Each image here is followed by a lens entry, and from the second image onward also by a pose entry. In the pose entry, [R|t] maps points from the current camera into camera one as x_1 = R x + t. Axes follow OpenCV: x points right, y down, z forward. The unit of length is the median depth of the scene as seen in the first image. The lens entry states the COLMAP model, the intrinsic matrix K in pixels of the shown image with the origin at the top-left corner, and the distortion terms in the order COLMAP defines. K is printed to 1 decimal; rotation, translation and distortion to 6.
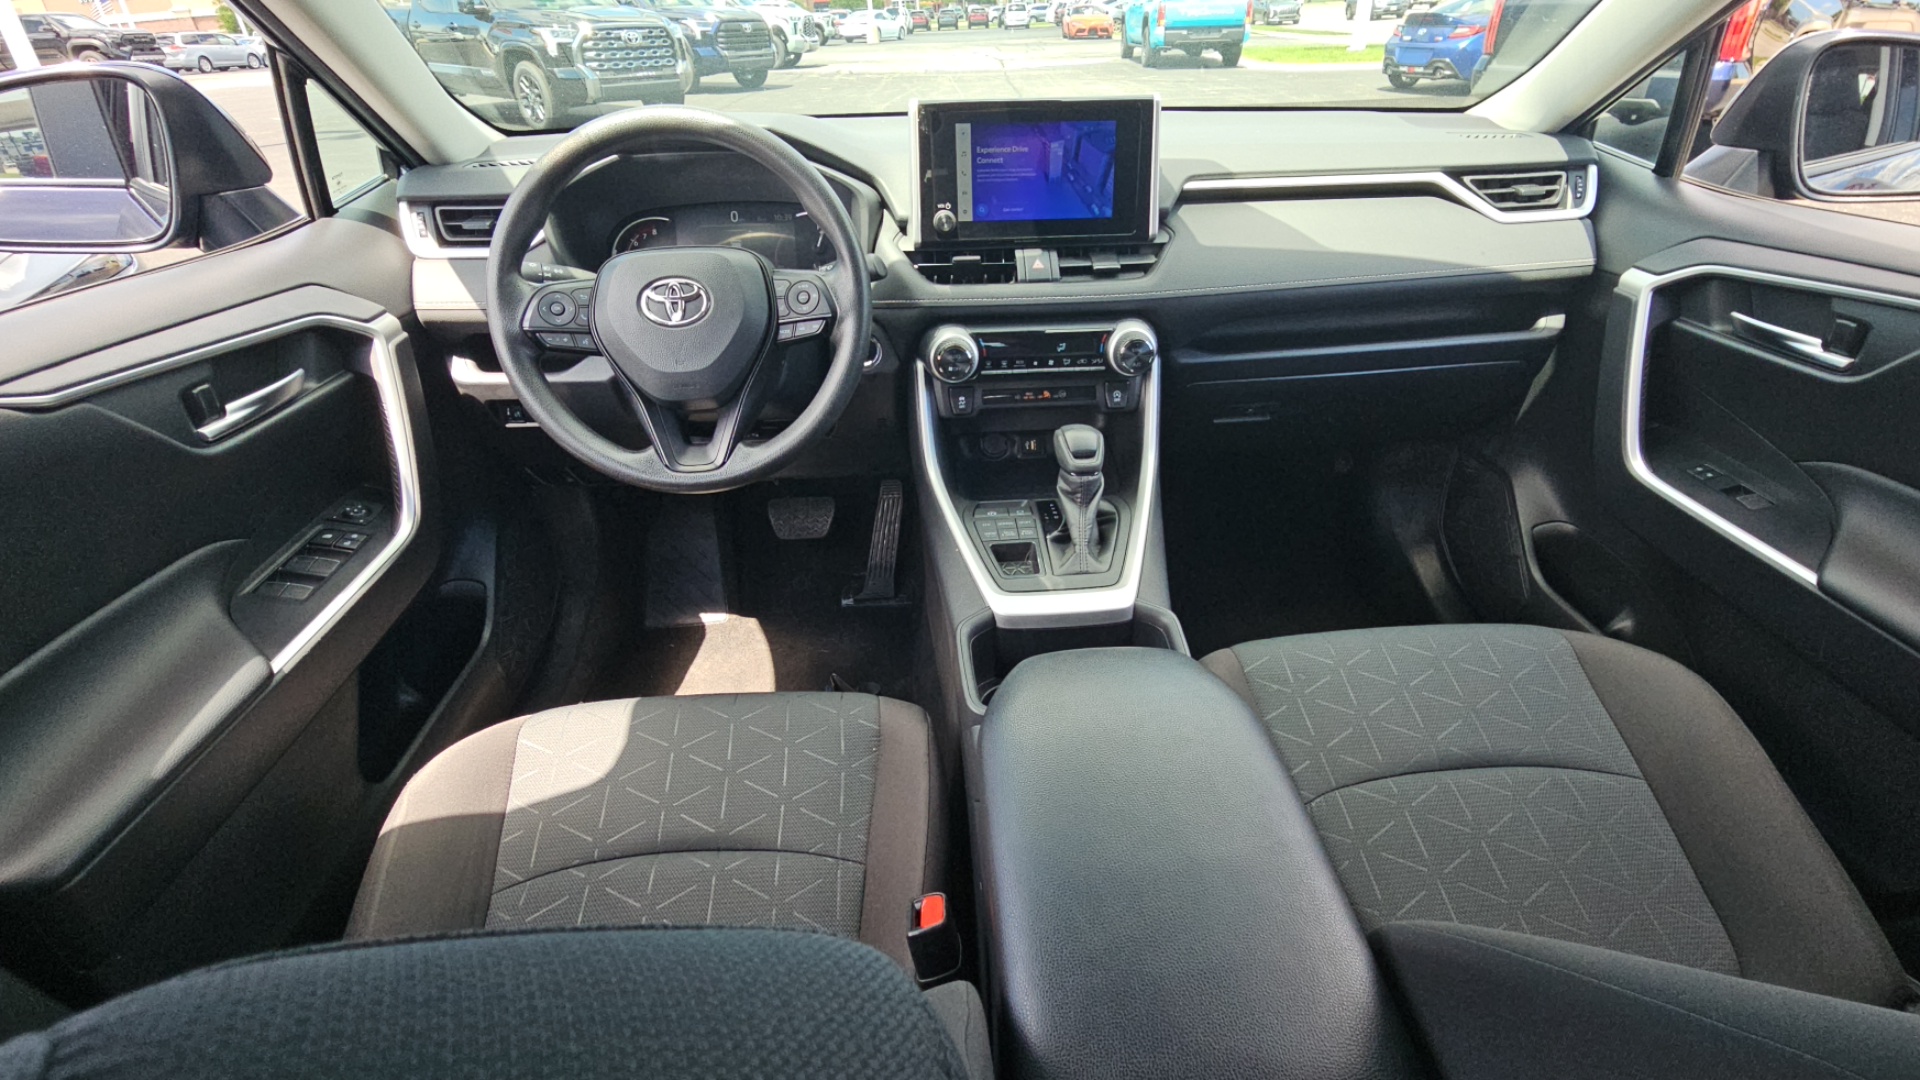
lens RADIAL K [[855.3, 0, 981.6], [0, 855.3, 549.8], [0, 0, 1]] dist [0.003401, -0.003404]
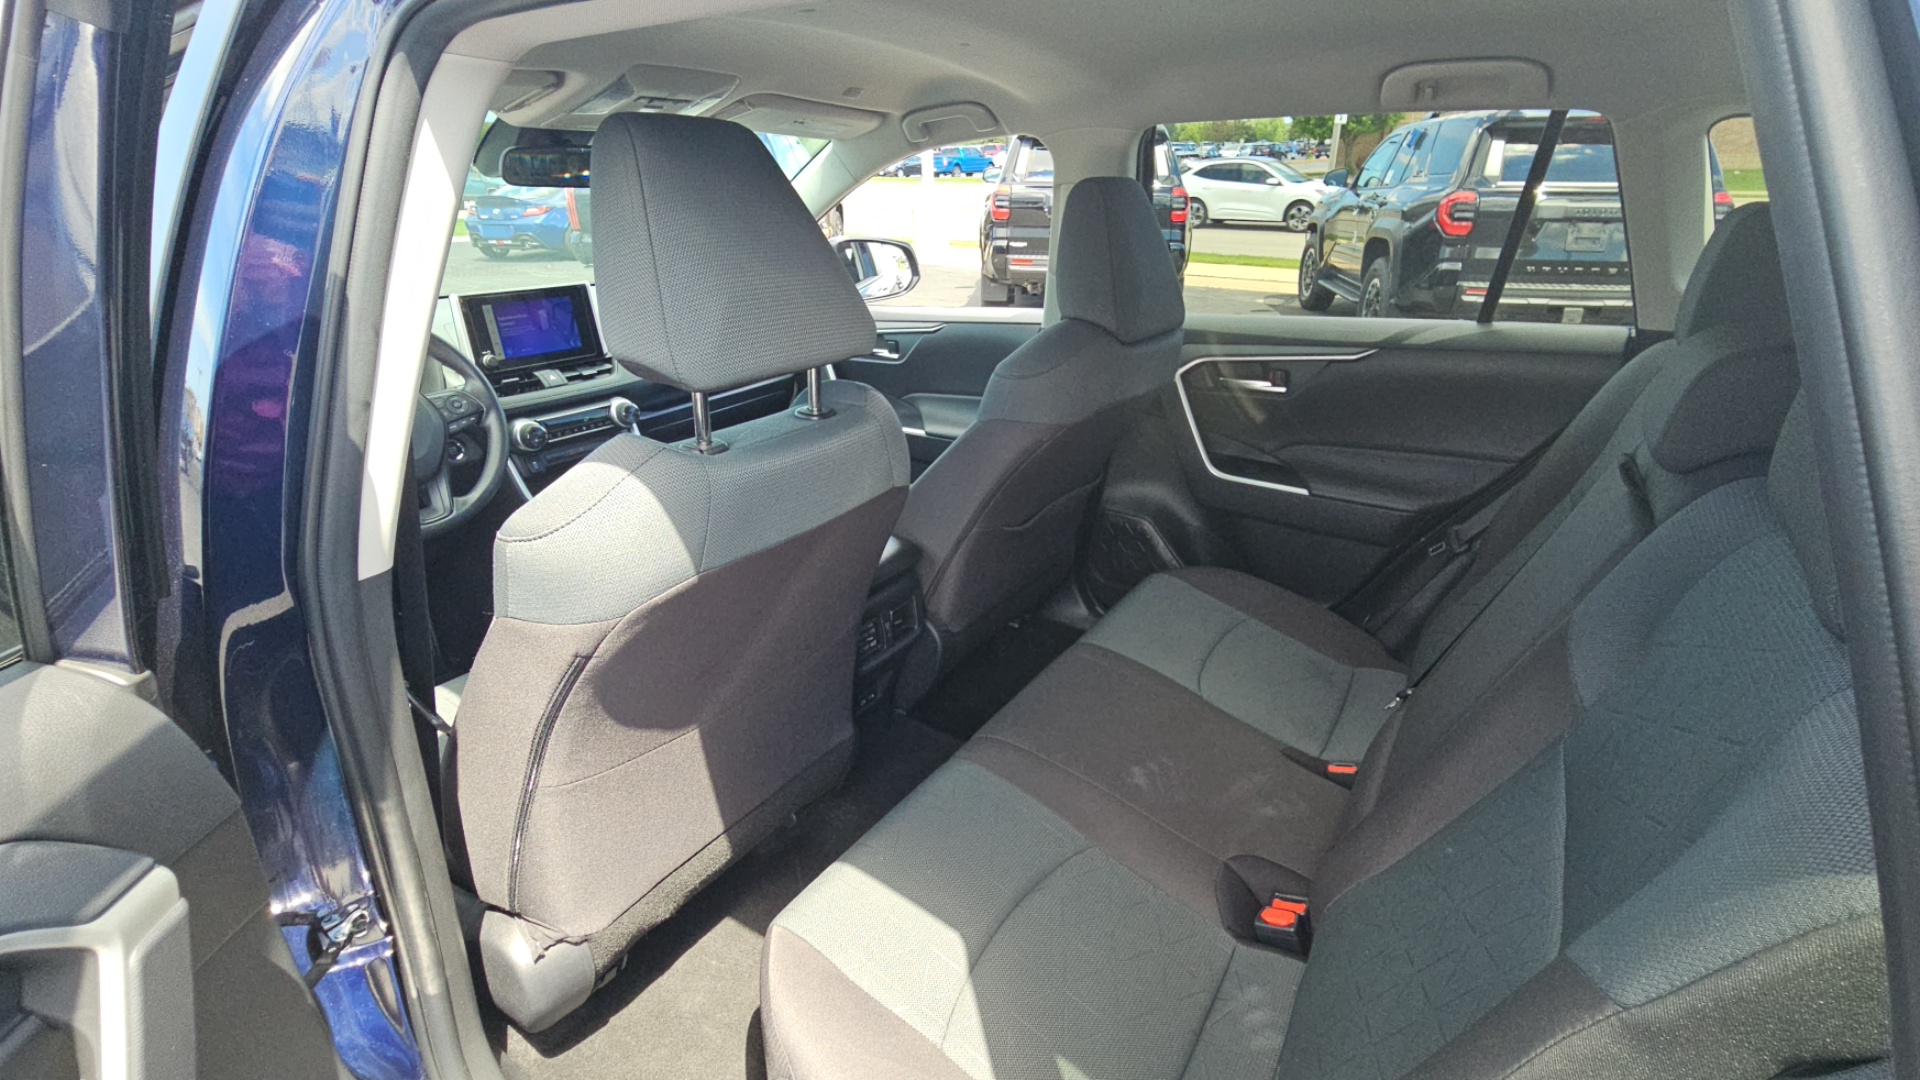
lens RADIAL K [[861.6, 0, 979.4], [0, 861.6, 541.8], [0, 0, 1]] dist [0.002269, -0.000984]
pose [[0.601201, -0.294947, 0.742673, -0.800944], [0.417392, 0.908438, 0.022897, 0.282717], [-0.681426, 0.296220, 0.669262, -0.639812]]
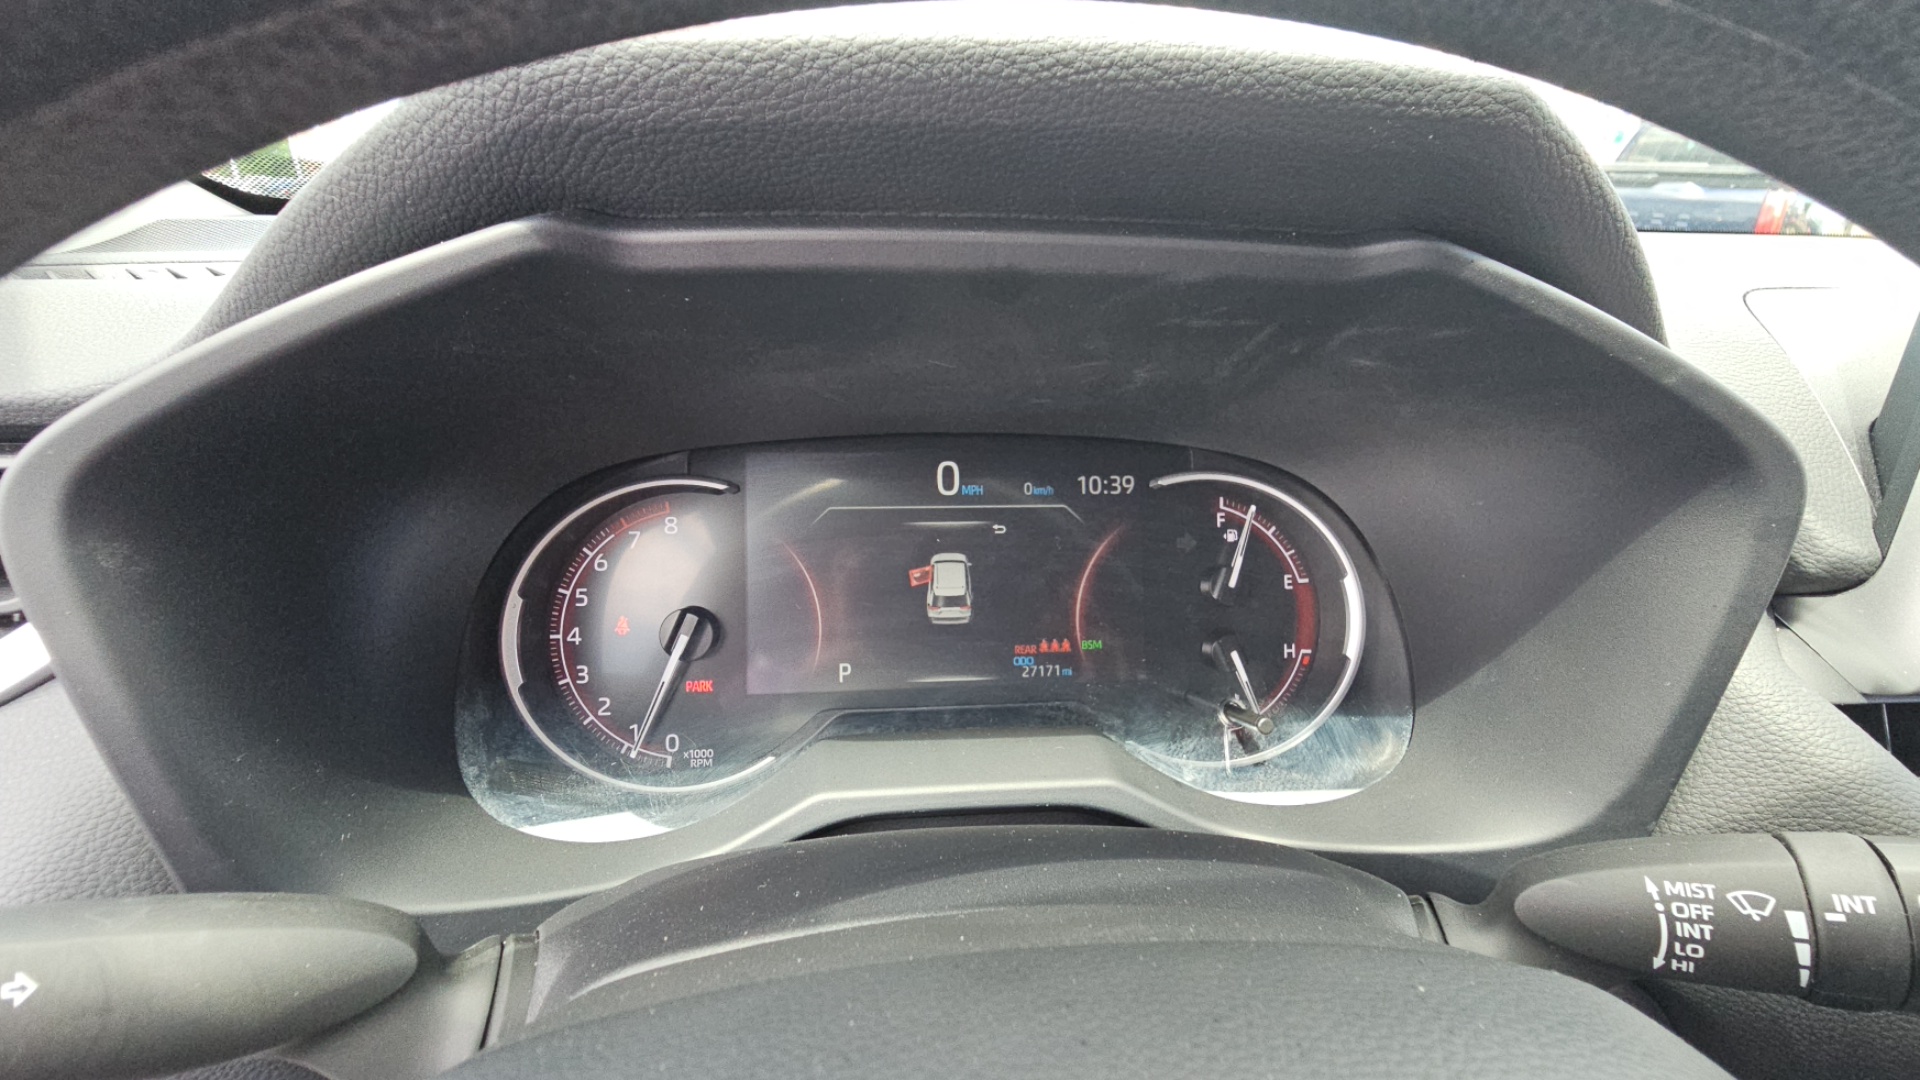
lens RADIAL K [[865.0, 0, 980.8], [0, 865.0, 544.4], [0, 0, 1]] dist [0.008091, -0.007664]
pose [[0.998627, 0.027158, 0.044801, -0.323367], [-0.018653, 0.983425, -0.180353, -0.348674], [-0.048956, 0.179270, 0.982581, 0.789649]]
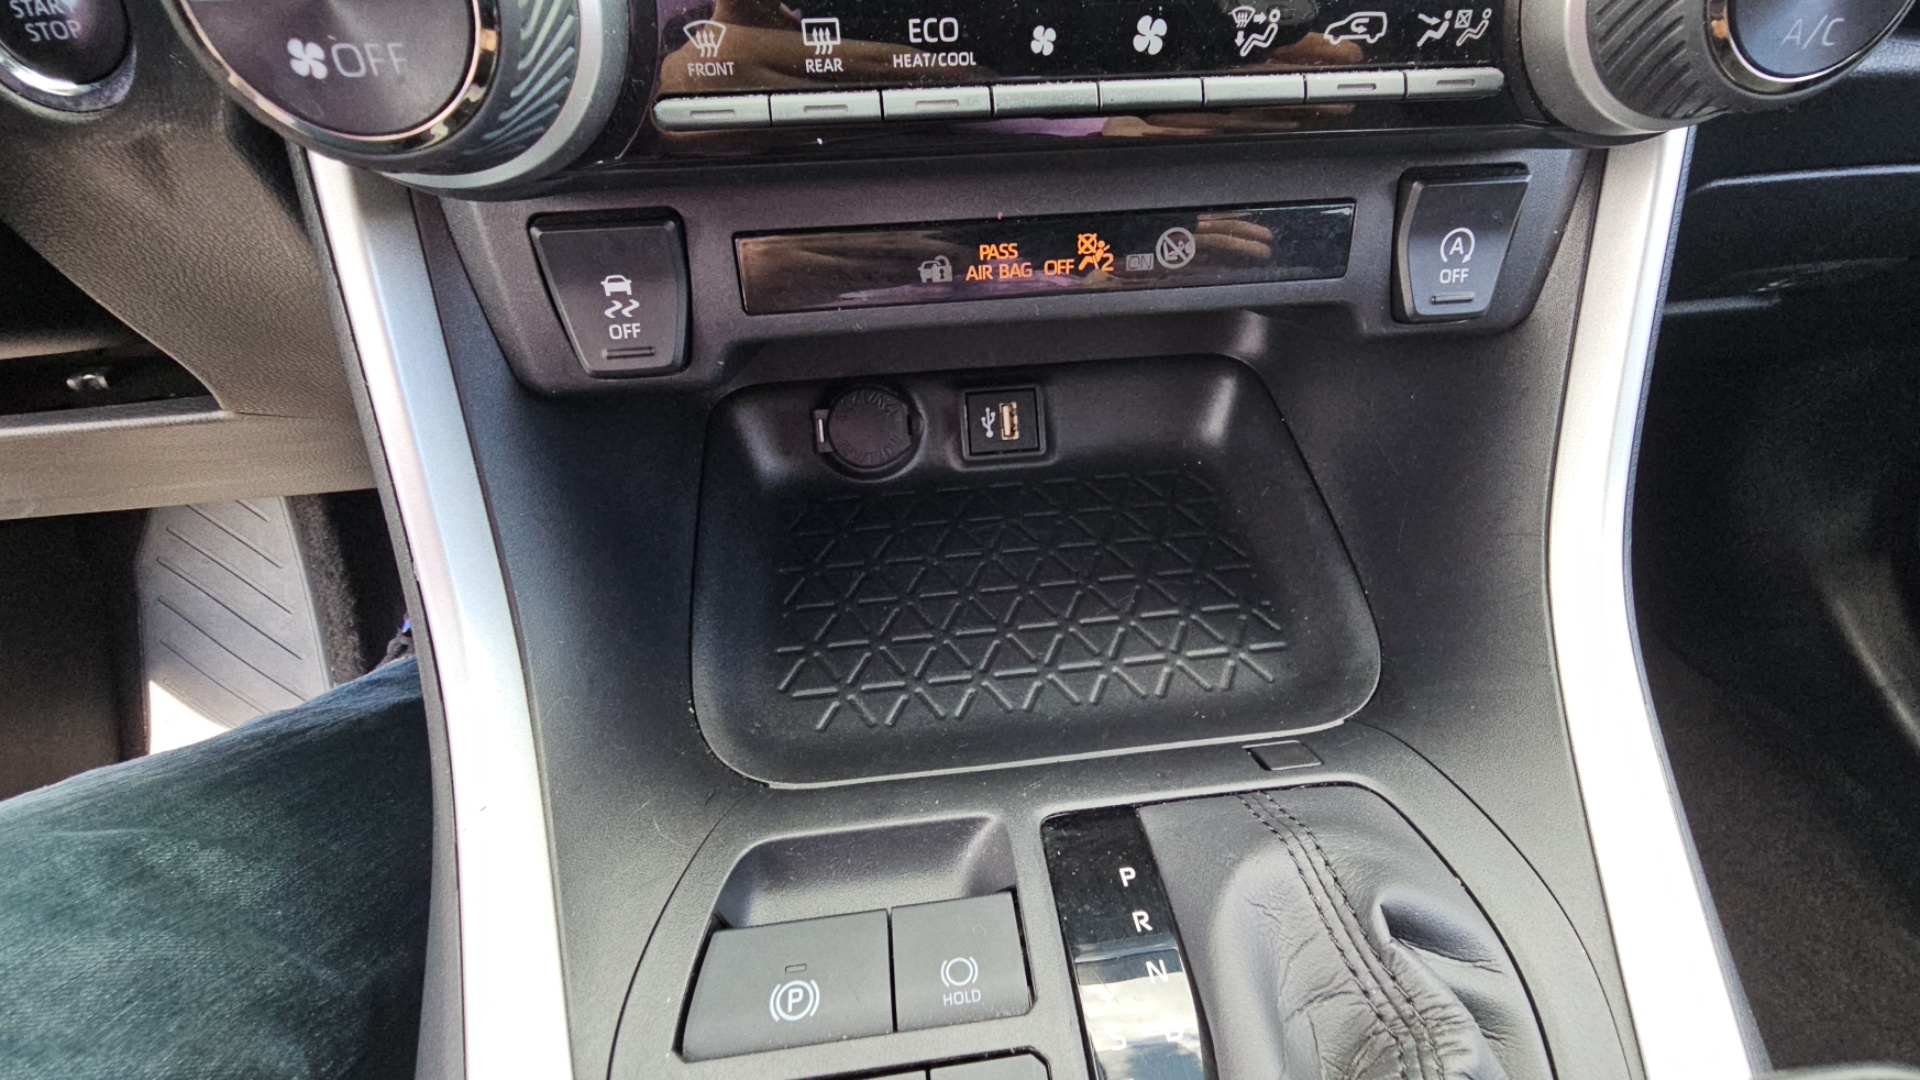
lens RADIAL K [[855.3, 0, 981.6], [0, 855.3, 549.8], [0, 0, 1]] dist [0.003401, -0.003404]
pose [[0.998696, -0.027475, 0.043027, 0.044253], [0.018276, 0.979383, 0.201186, -0.164066], [-0.047667, -0.200137, 0.978608, 0.845093]]
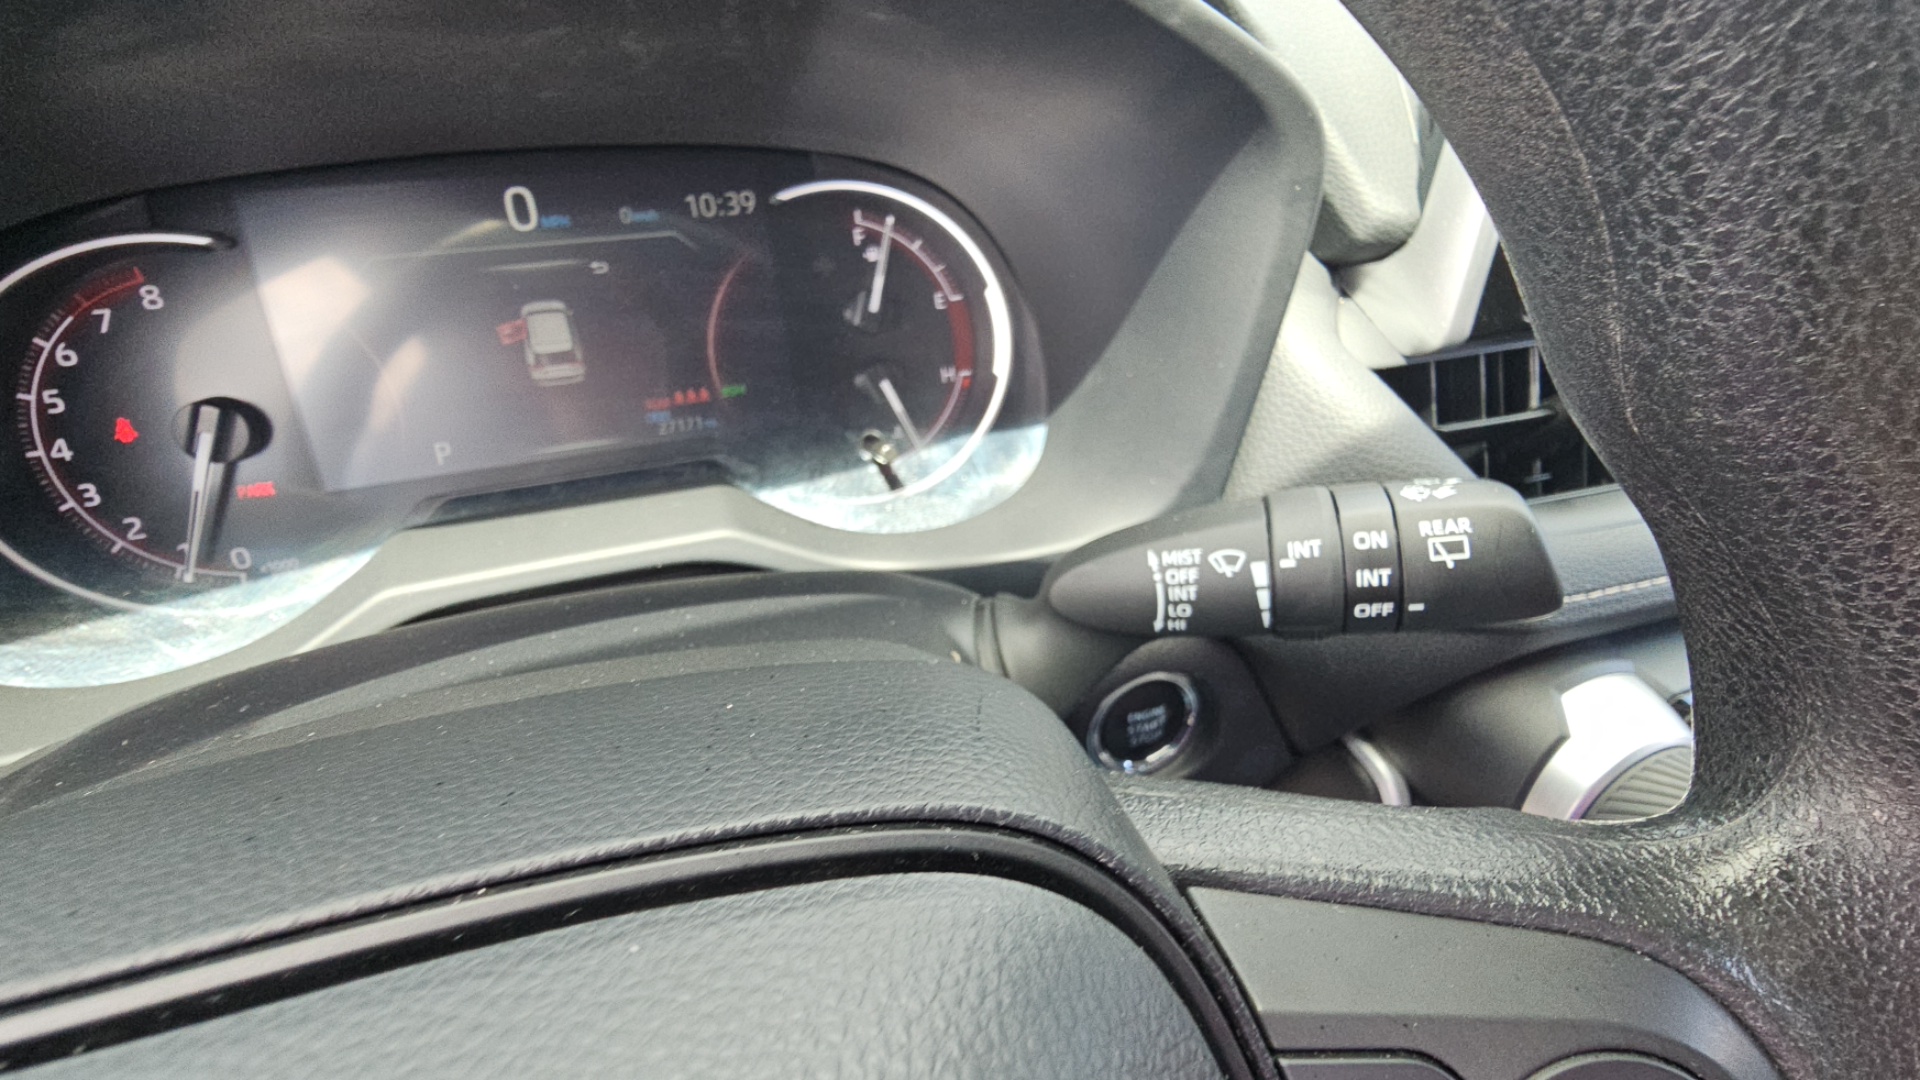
lens RADIAL K [[875.0, 0, 982.3], [0, 875.0, 543.7], [0, 0, 1]] dist [0.010737, -0.011590]
pose [[0.964070, -0.127936, 0.232811, -0.258213], [0.104832, 0.988488, 0.109094, -0.342449], [-0.244088, -0.080768, 0.966384, 0.795926]]
